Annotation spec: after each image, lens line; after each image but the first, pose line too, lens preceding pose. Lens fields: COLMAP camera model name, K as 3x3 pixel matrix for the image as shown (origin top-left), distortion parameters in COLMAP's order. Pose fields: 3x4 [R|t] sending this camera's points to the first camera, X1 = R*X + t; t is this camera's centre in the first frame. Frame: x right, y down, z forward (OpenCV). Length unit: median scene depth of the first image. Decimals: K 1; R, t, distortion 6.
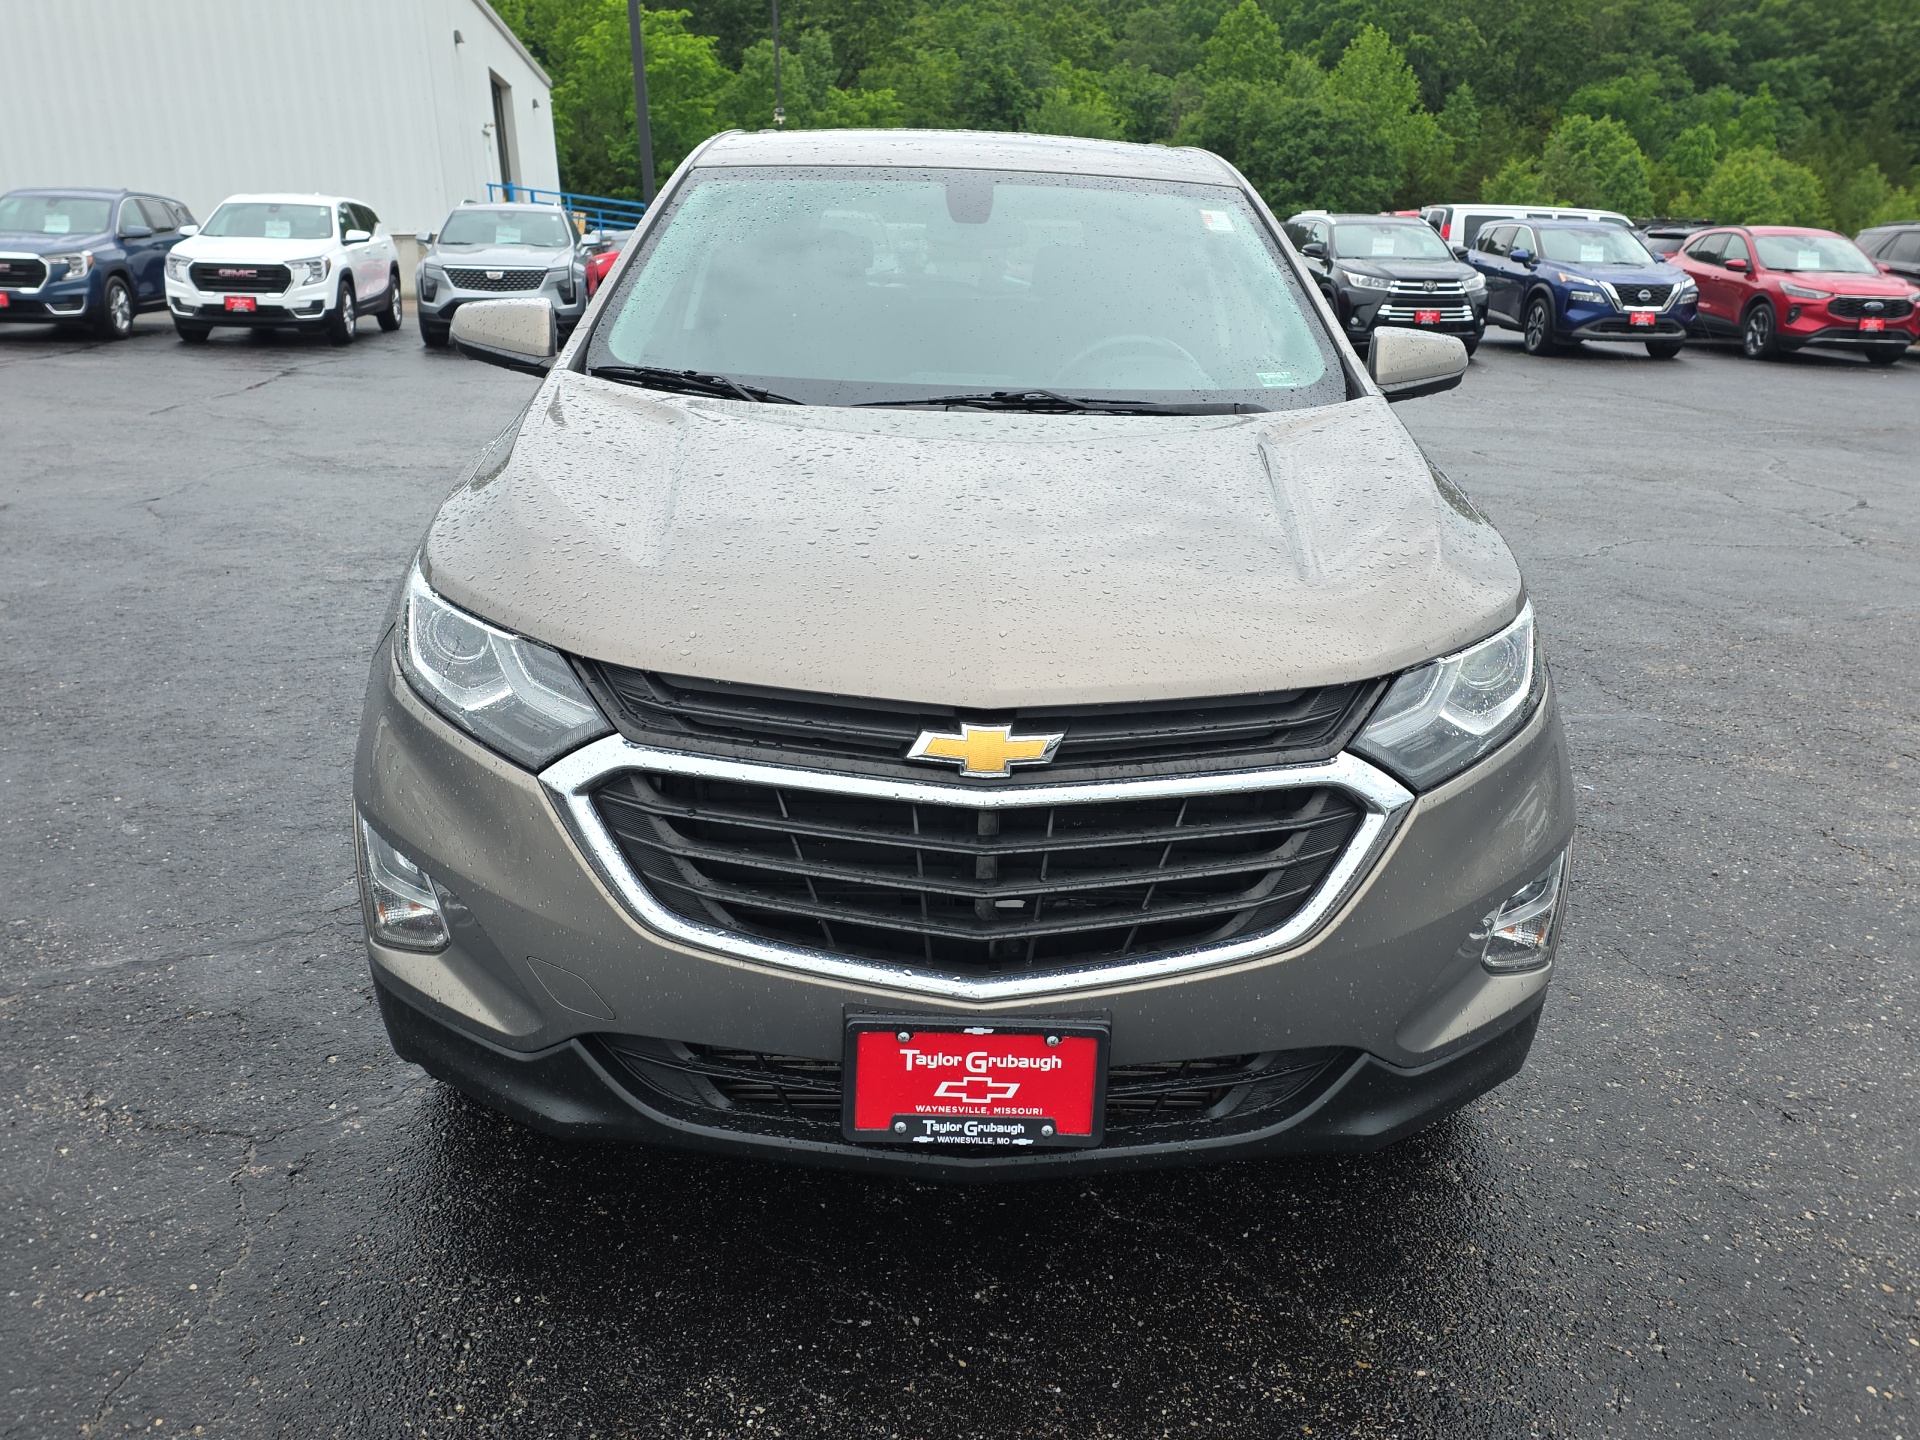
lens RADIAL K [[1539.5, 0, 965.5], [0, 1539.5, 693.3], [0, 0, 1]] dist [0.139345, -0.146565]
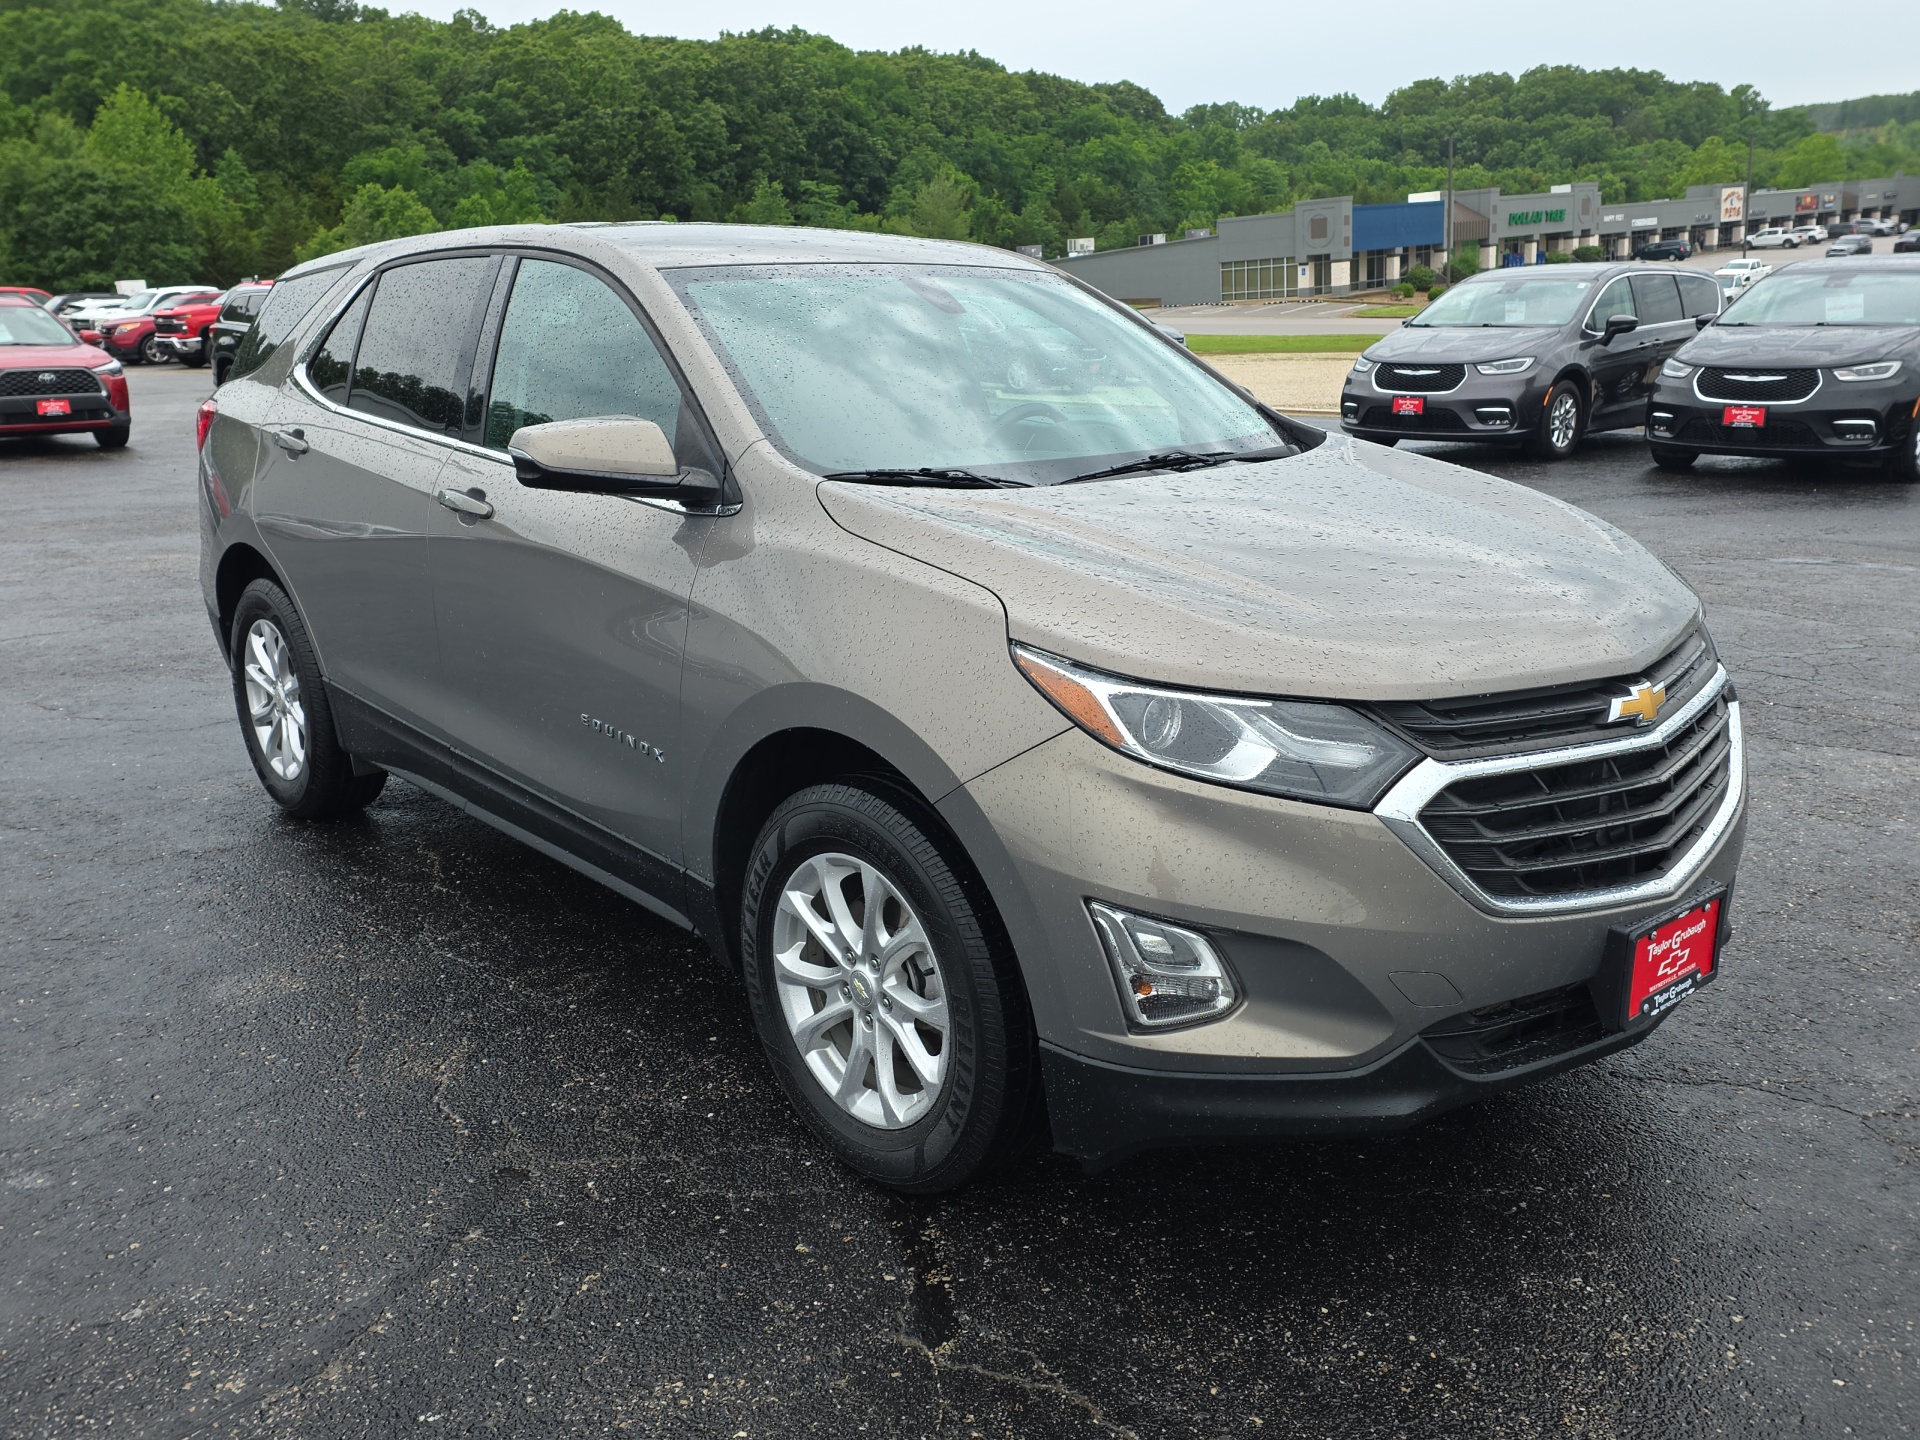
lens RADIAL K [[1570.4, 0, 921.7], [0, 1570.4, 715.0], [0, 0, 1]] dist [0.043504, -0.013123]
pose [[0.781943, -0.200597, 0.590191, -1.218290], [0.216525, 0.975258, 0.044602, -0.140409], [-0.584536, 0.092915, 0.806030, 0.277481]]
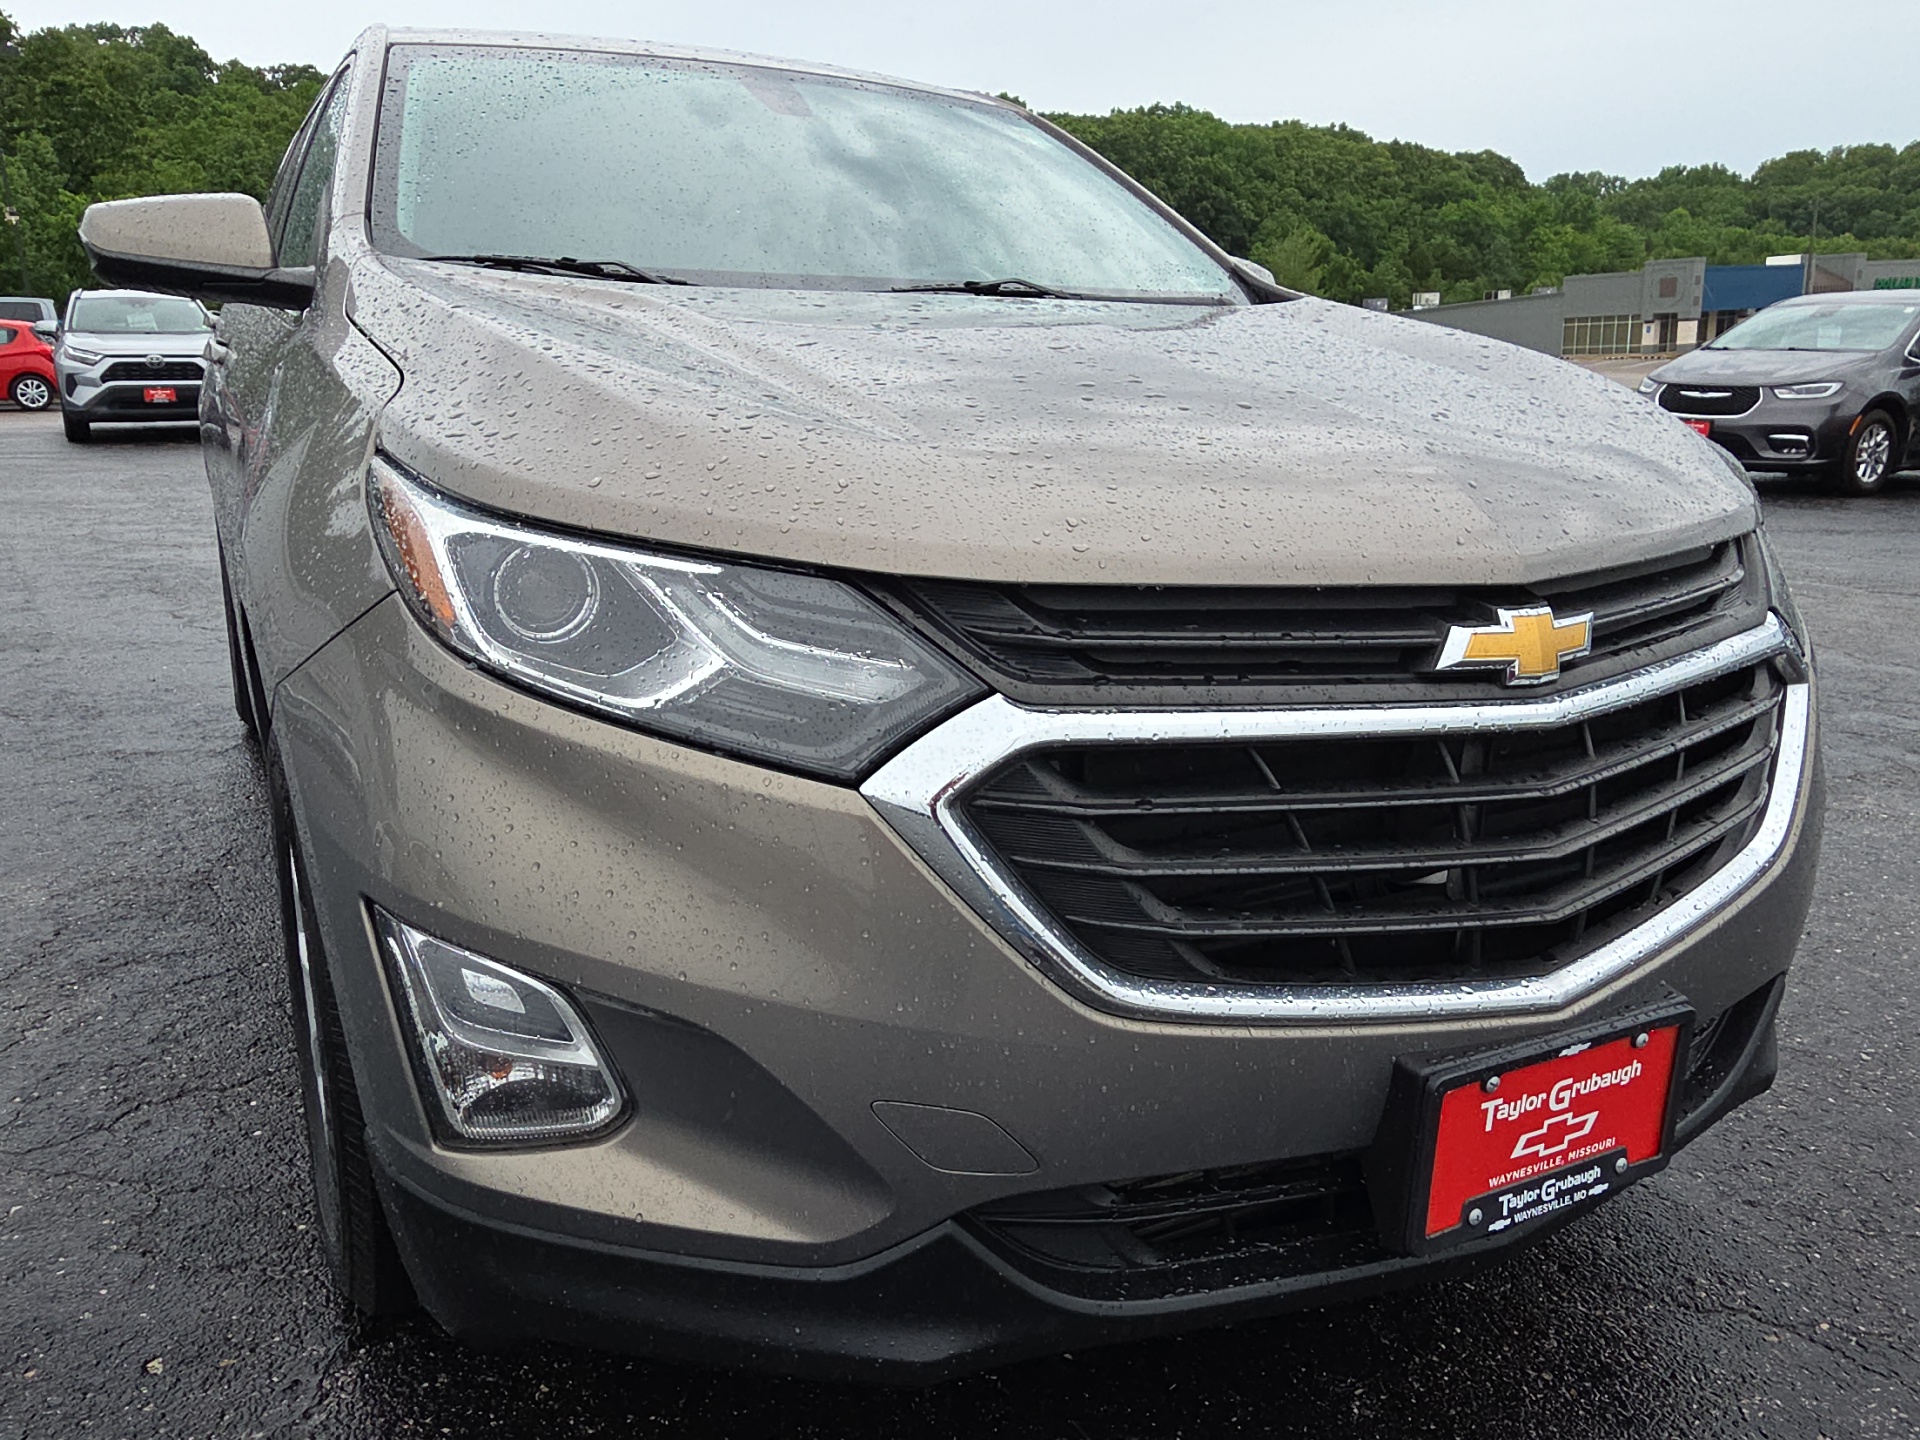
lens RADIAL K [[1413.1, 0, 959.5], [0, 1413.1, 733.3], [0, 0, 1]] dist [0.001142, 0.005522]
pose [[0.900448, -0.133989, 0.413811, -0.467117], [0.138325, 0.990192, 0.019622, 0.028417], [-0.412382, 0.039572, 0.910151, 0.524099]]
